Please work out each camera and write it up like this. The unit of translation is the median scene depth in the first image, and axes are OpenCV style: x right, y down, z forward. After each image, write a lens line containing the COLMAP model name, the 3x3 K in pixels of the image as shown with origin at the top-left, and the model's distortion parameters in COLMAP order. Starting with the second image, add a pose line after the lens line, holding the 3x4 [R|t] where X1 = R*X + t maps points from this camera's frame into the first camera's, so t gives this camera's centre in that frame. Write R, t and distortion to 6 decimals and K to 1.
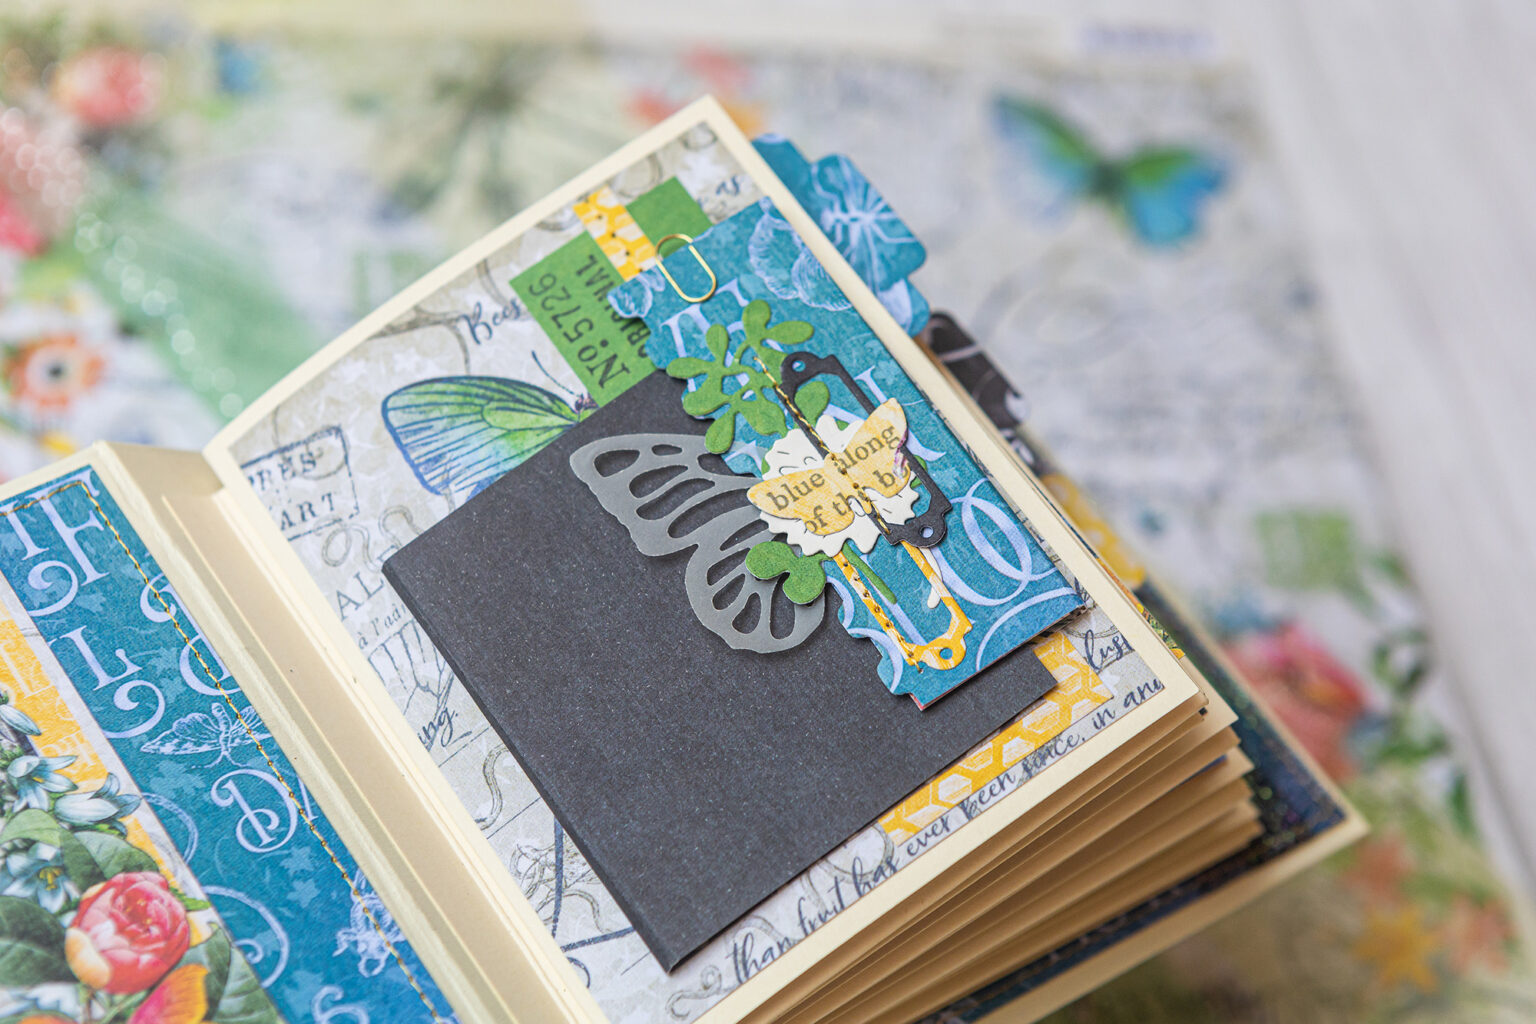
lens RADIAL K [[3013.6, 0, 768.0], [0, 3013.6, 512.0], [0, 0, 1]] dist [0.025250, -0.013425]
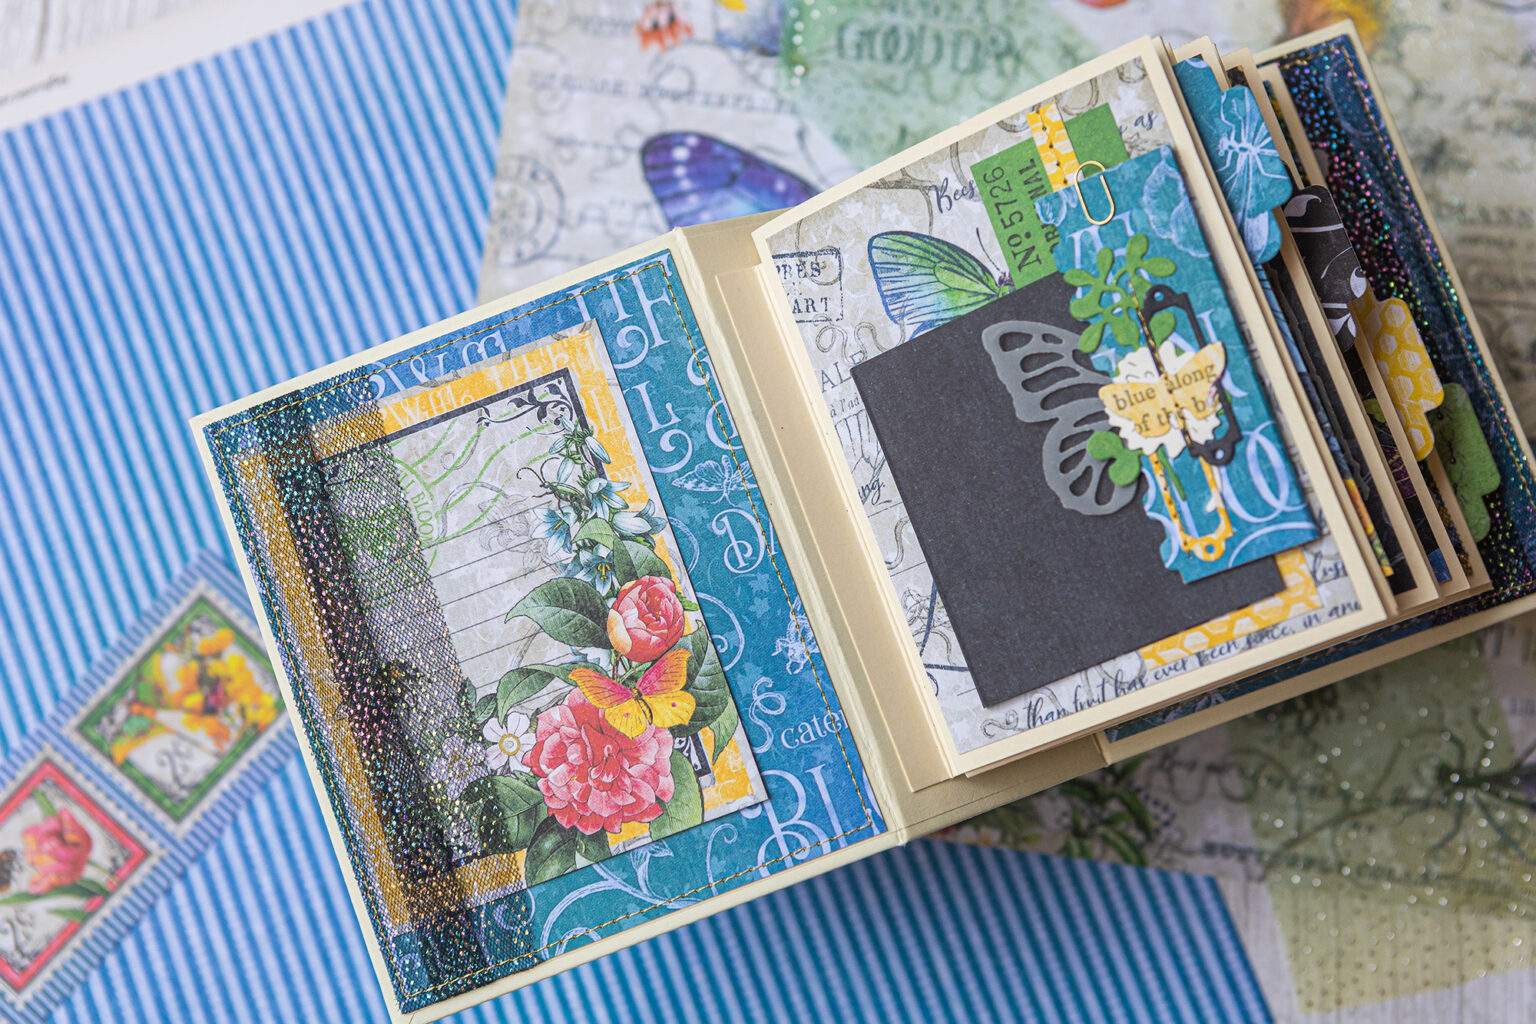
lens RADIAL K [[2397.2, 0, 768.0], [0, 2397.2, 512.0], [0, 0, 1]] dist [0.107856, -0.055331]
pose [[0.944402, 0.212155, -0.251188, 0.138132], [-0.066121, 0.870908, 0.486977, -0.484388], [0.322077, -0.443293, 0.836515, 0.007203]]
